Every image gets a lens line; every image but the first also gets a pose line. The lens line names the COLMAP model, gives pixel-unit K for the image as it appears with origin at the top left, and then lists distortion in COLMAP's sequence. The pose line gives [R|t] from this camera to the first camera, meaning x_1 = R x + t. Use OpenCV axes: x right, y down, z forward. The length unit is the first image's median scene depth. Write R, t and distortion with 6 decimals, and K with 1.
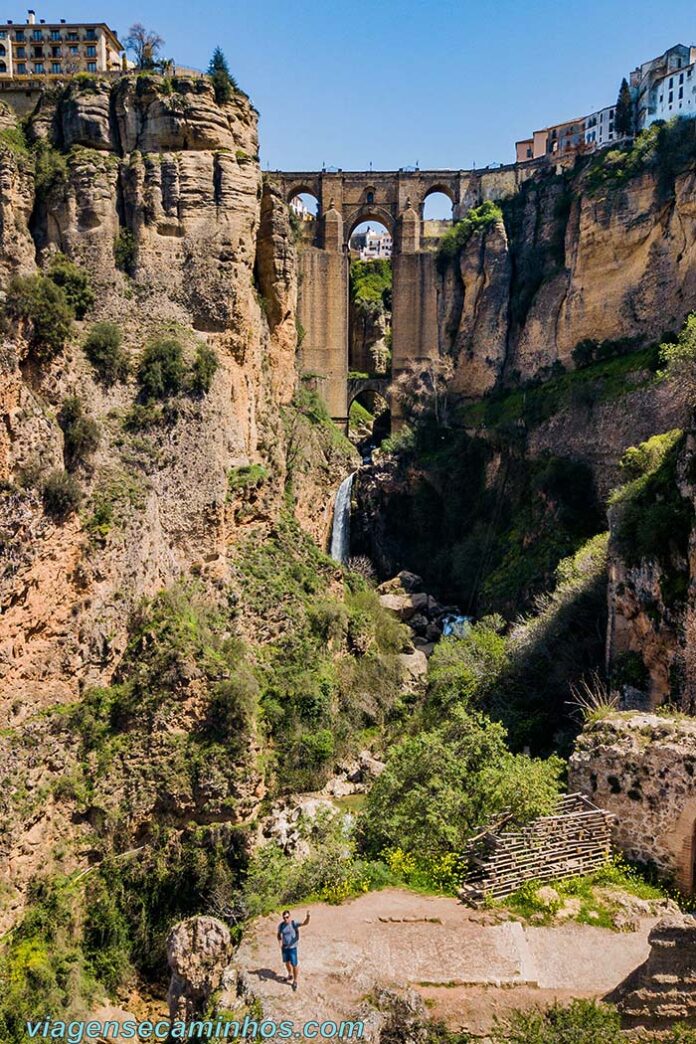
lens RADIAL K [[858.3, 0, 358.5], [0, 858.3, 521.7], [0, 0, 1]] dist [-0.022314, 0.032388]
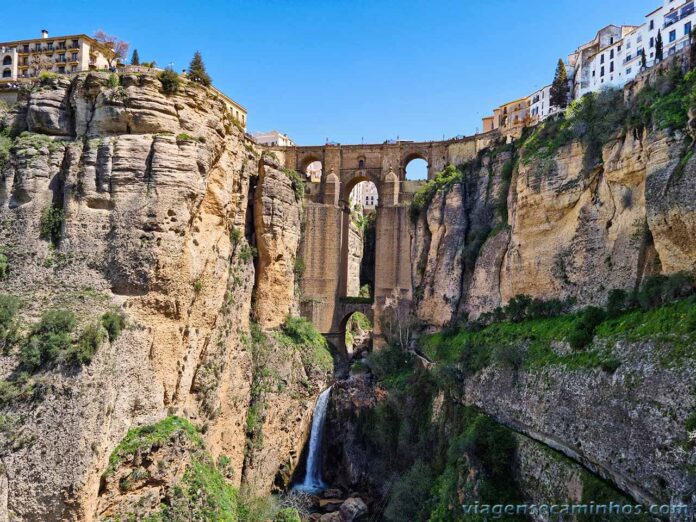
lens RADIAL K [[505.8, 0, 346.7], [0, 505.8, 263.8], [0, 0, 1]] dist [0.053096, -0.031098]
pose [[0.980286, 0.022452, -0.196302, 0.188748], [-0.051136, 0.988502, -0.142302, -0.158448], [0.190850, 0.149534, 0.970163, 0.366827]]
